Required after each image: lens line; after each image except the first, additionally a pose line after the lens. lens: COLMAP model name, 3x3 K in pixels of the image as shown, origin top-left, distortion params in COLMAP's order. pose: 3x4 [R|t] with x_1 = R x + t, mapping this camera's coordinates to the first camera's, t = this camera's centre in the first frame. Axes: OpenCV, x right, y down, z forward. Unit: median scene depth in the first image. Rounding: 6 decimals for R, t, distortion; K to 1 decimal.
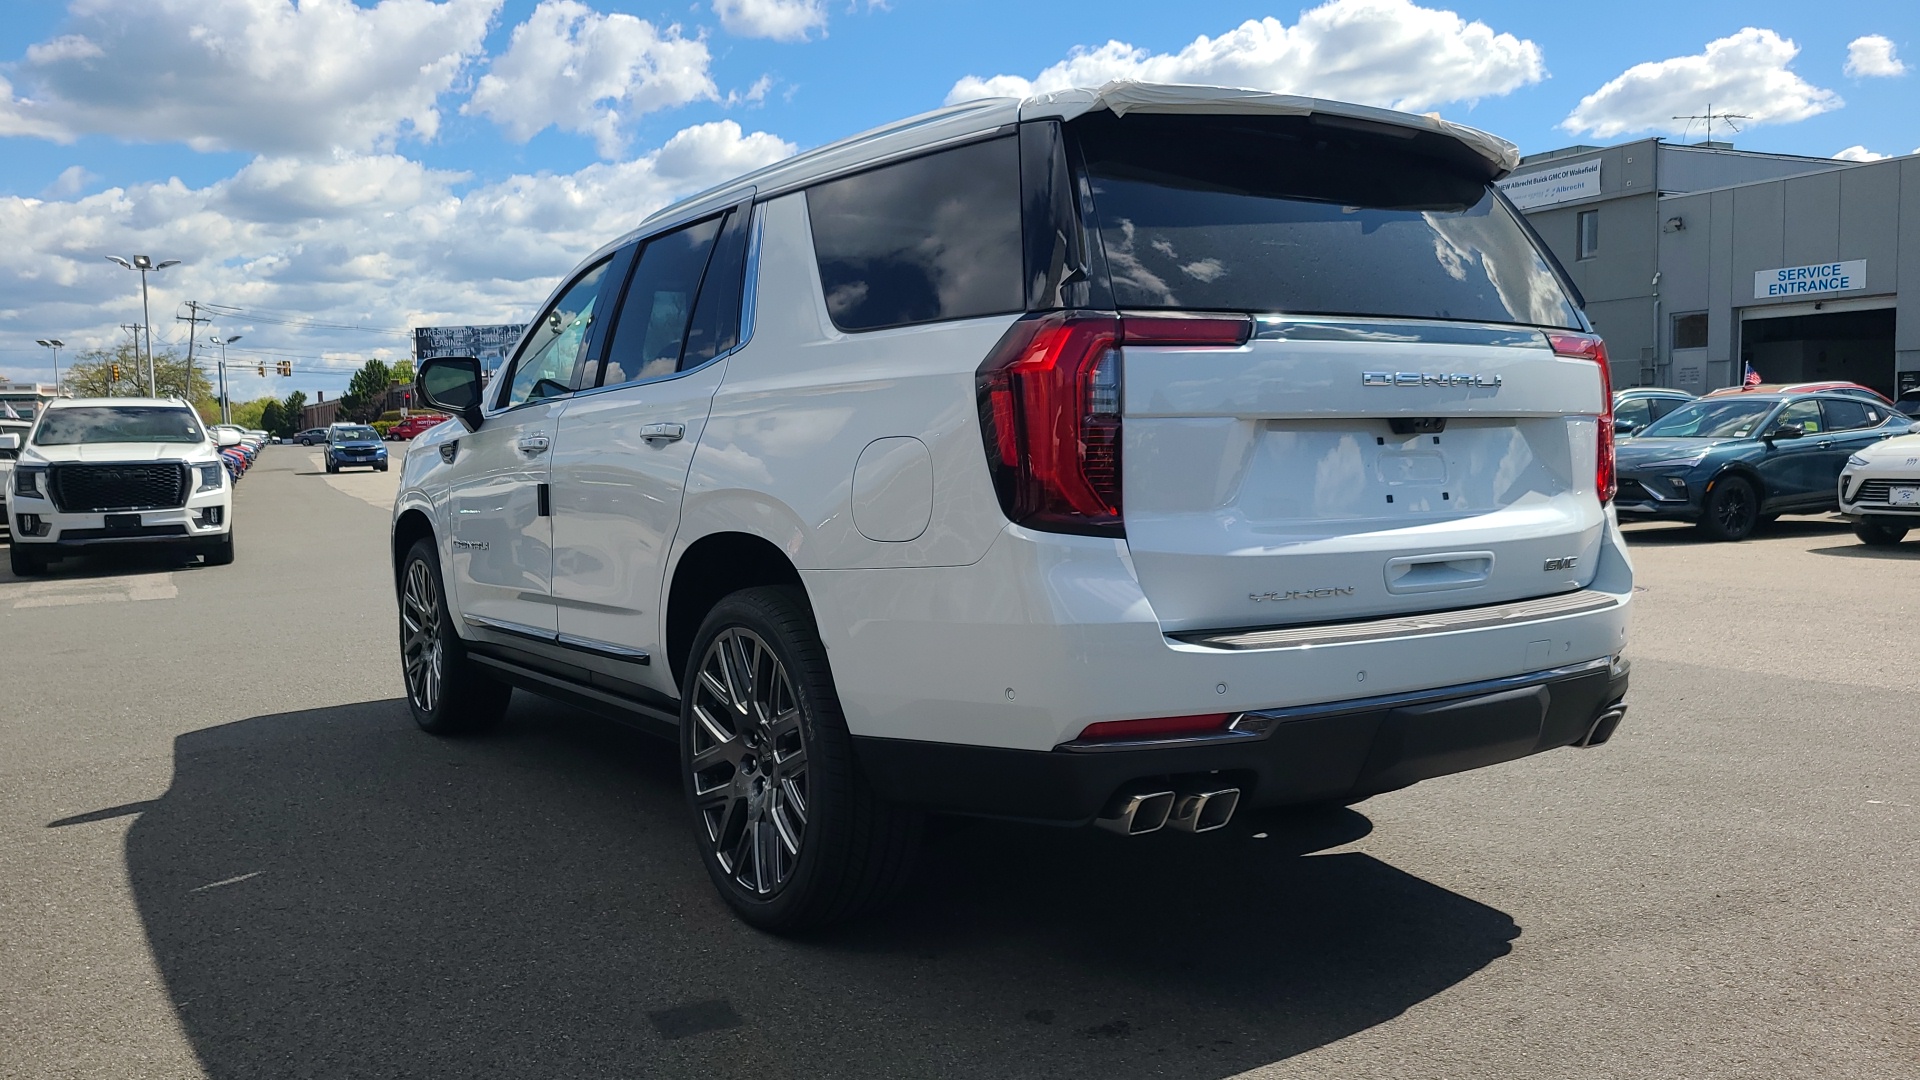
lens RADIAL K [[1447.2, 0, 945.1], [0, 1447.2, 508.7], [0, 0, 1]] dist [0.042237, -0.026206]
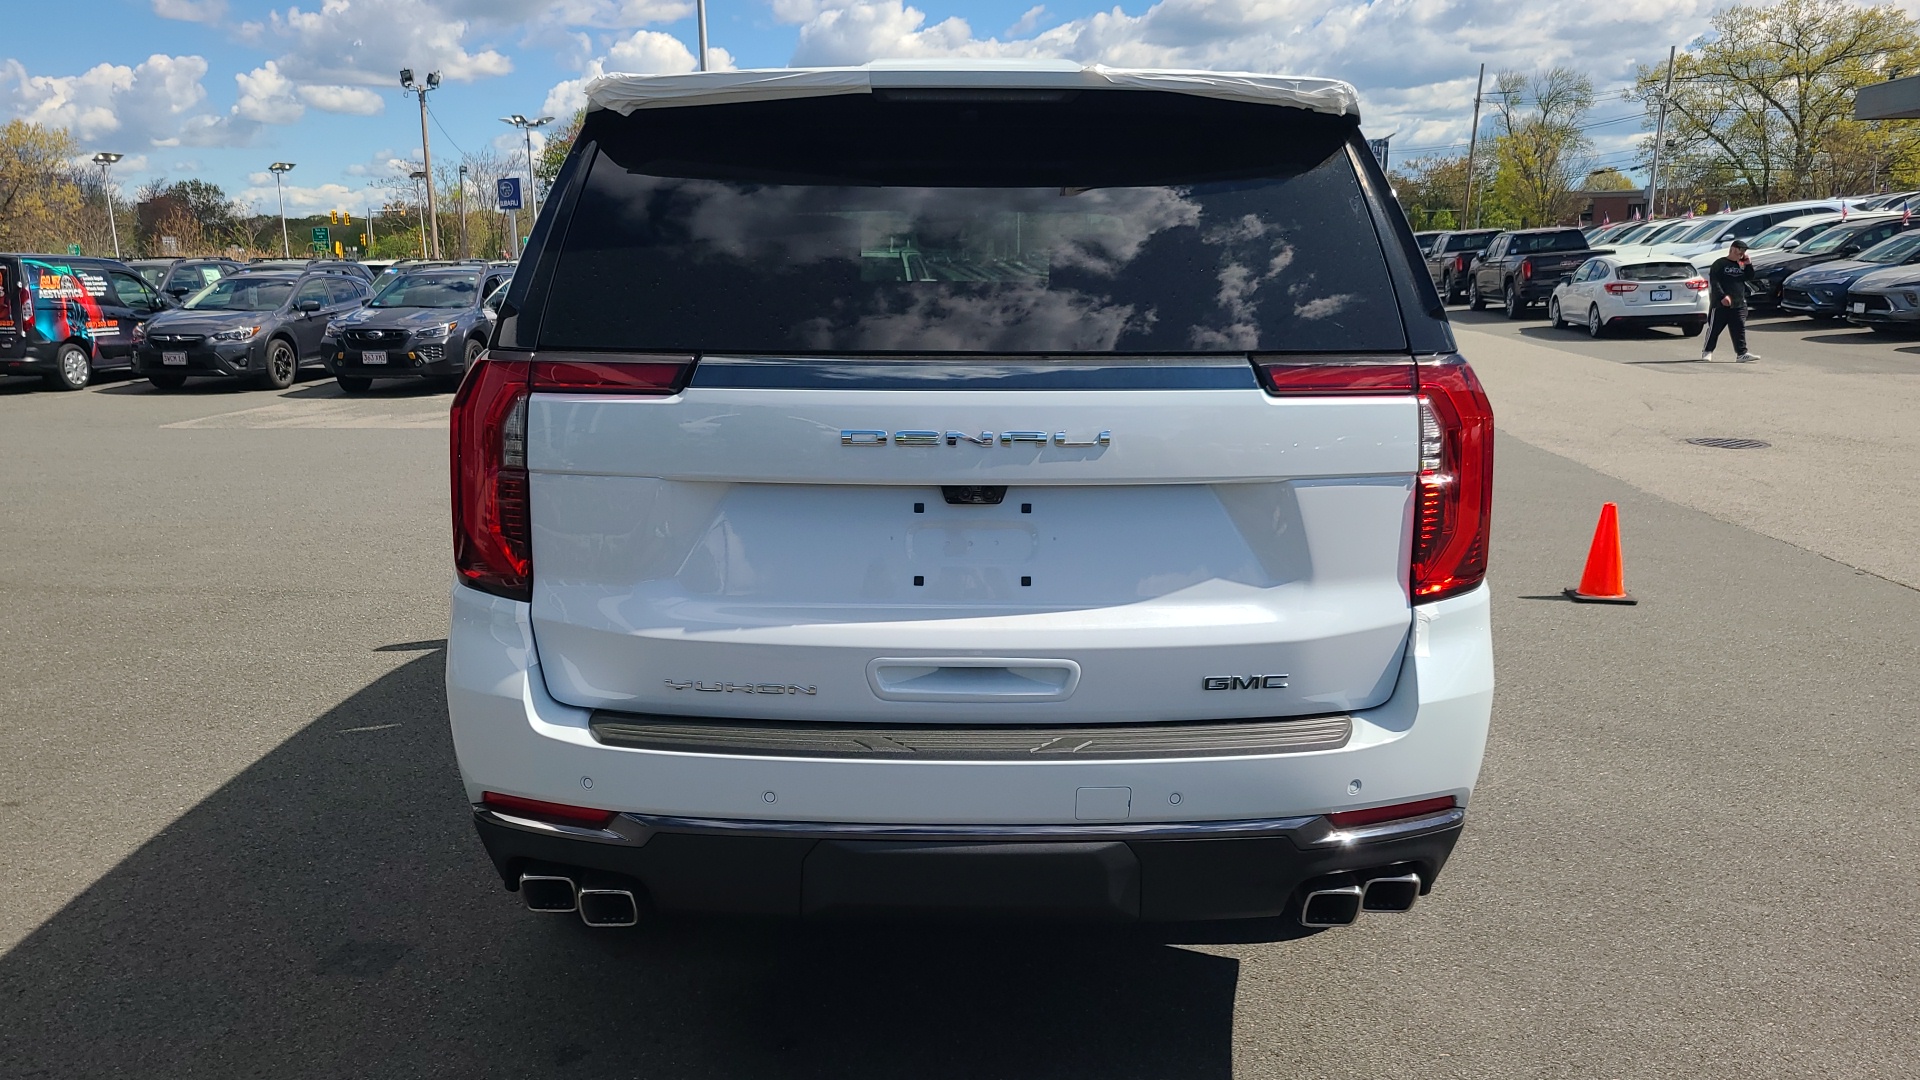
lens RADIAL K [[1447.2, 0, 922.0], [0, 1447.2, 512.5], [0, 0, 1]] dist [0.042237, -0.026206]
pose [[0.833410, 0.109503, -0.541697, 0.779131], [-0.040799, 0.989690, 0.137294, -0.163155], [0.551147, -0.092322, 0.829285, 0.357318]]
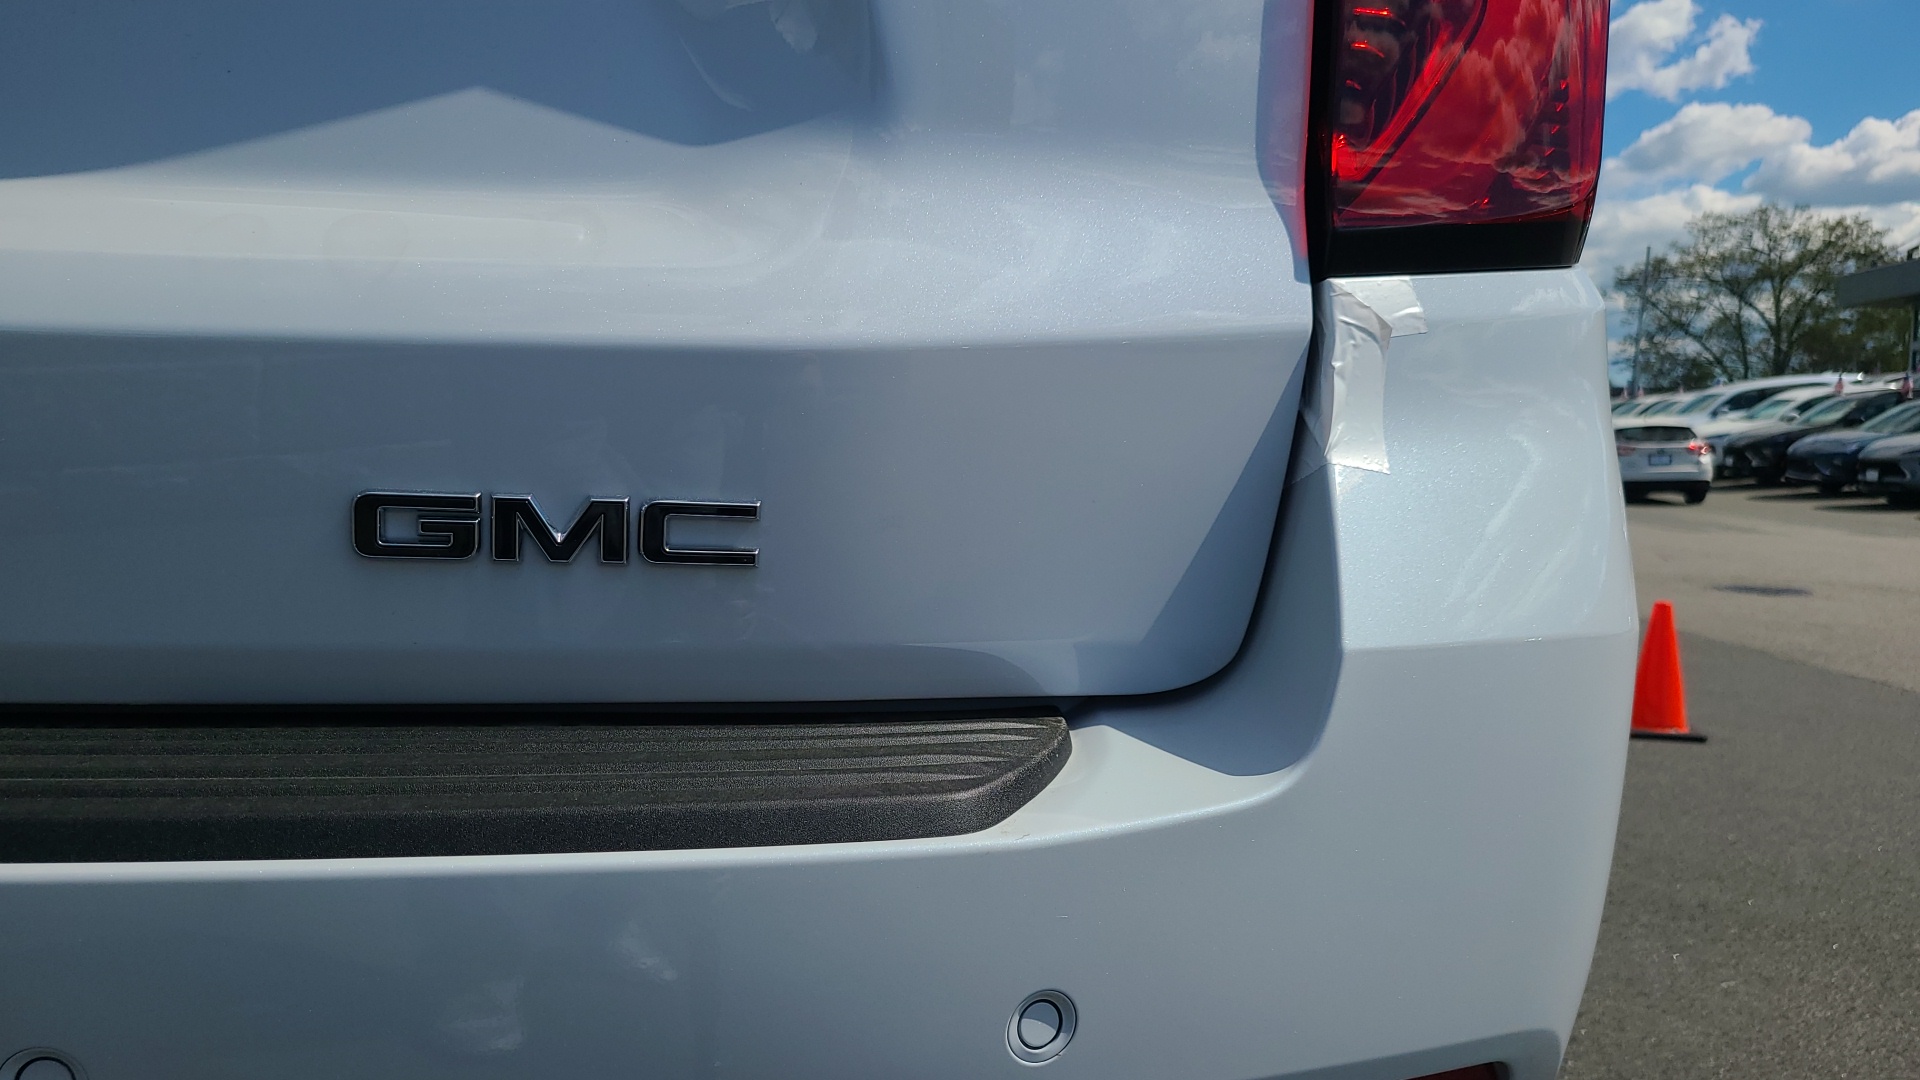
lens RADIAL K [[1447.2, 0, 946.0], [0, 1447.2, 513.3], [0, 0, 1]] dist [0.042237, -0.026206]
pose [[0.842500, 0.057101, -0.535662, 0.630771], [-0.062422, 0.998016, 0.008209, 0.036005], [0.535068, 0.026521, 0.844392, 1.020445]]
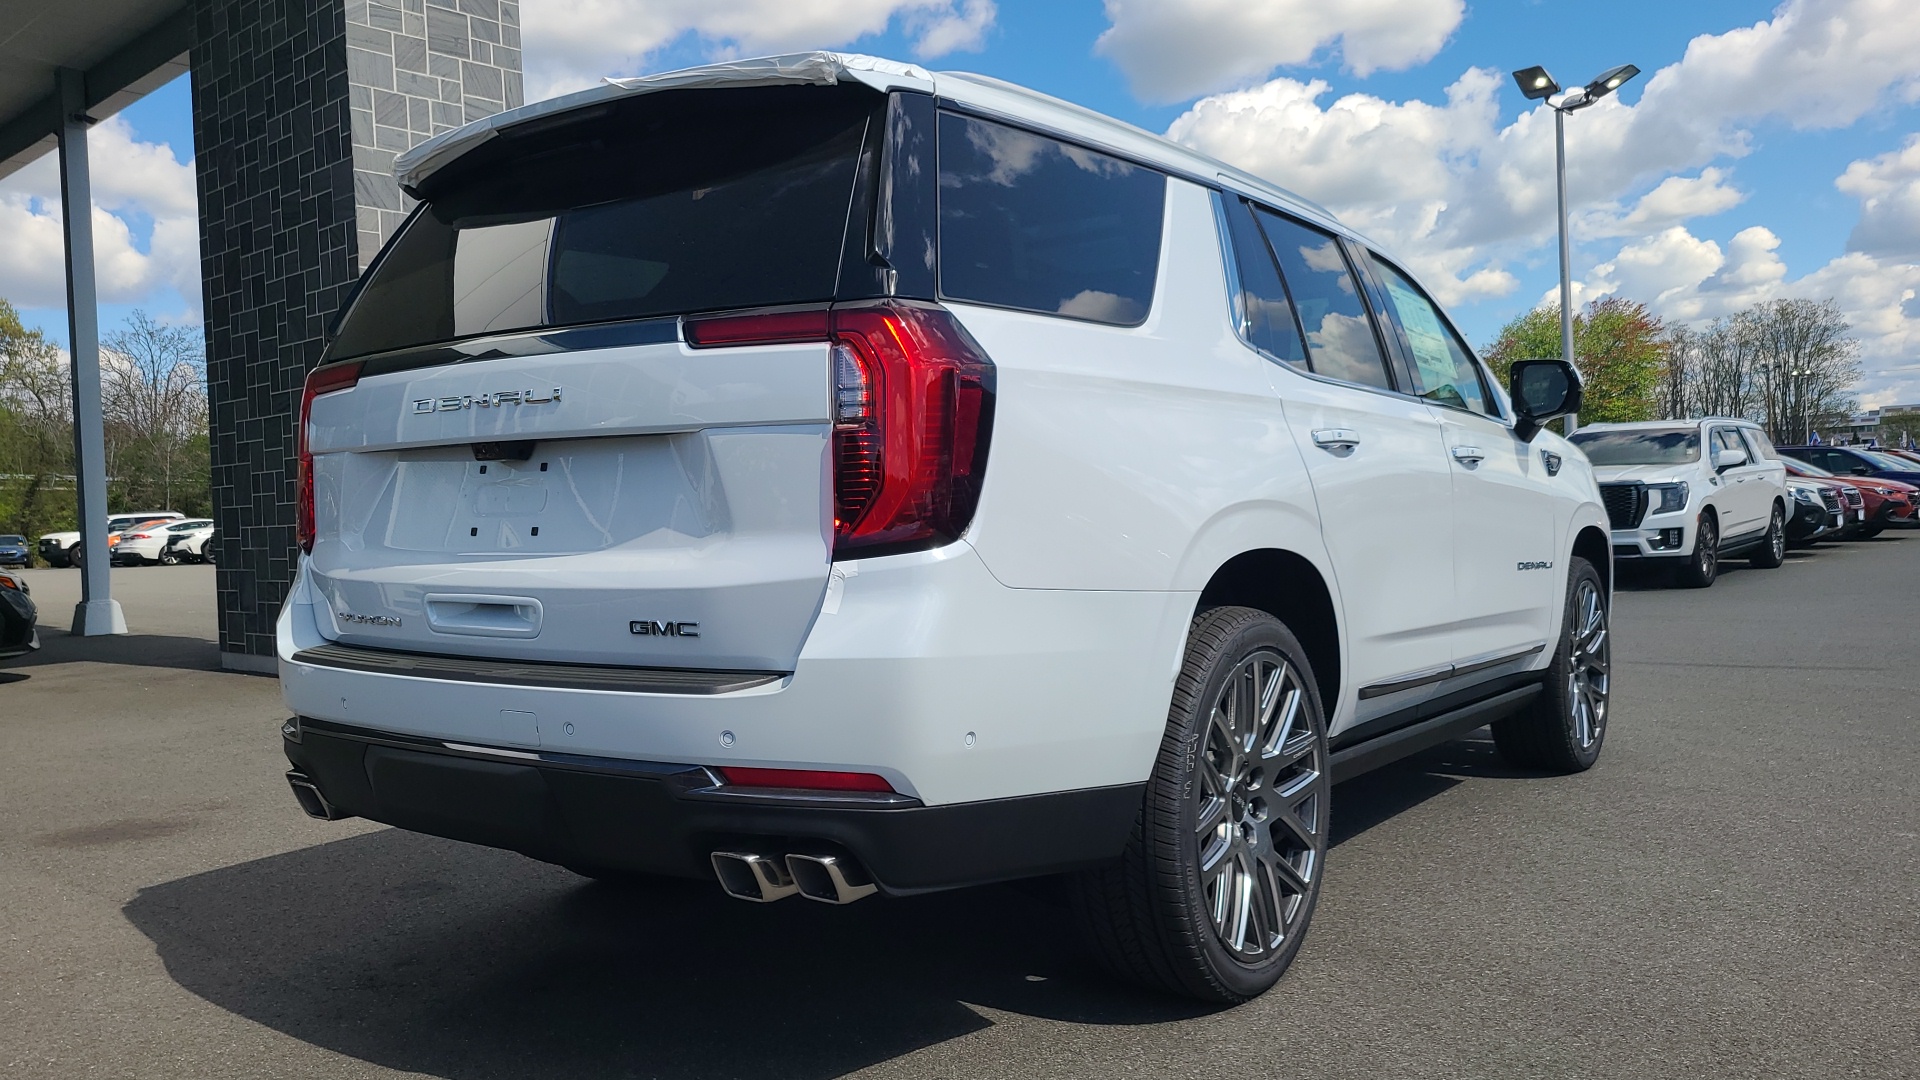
lens RADIAL K [[1447.2, 0, 944.6], [0, 1447.2, 504.4], [0, 0, 1]] dist [0.042237, -0.026206]
pose [[0.355585, 0.013694, -0.934544, 1.346260], [-0.029064, 0.999571, 0.003589, -0.038079], [0.934192, 0.025886, 0.355831, 0.999748]]
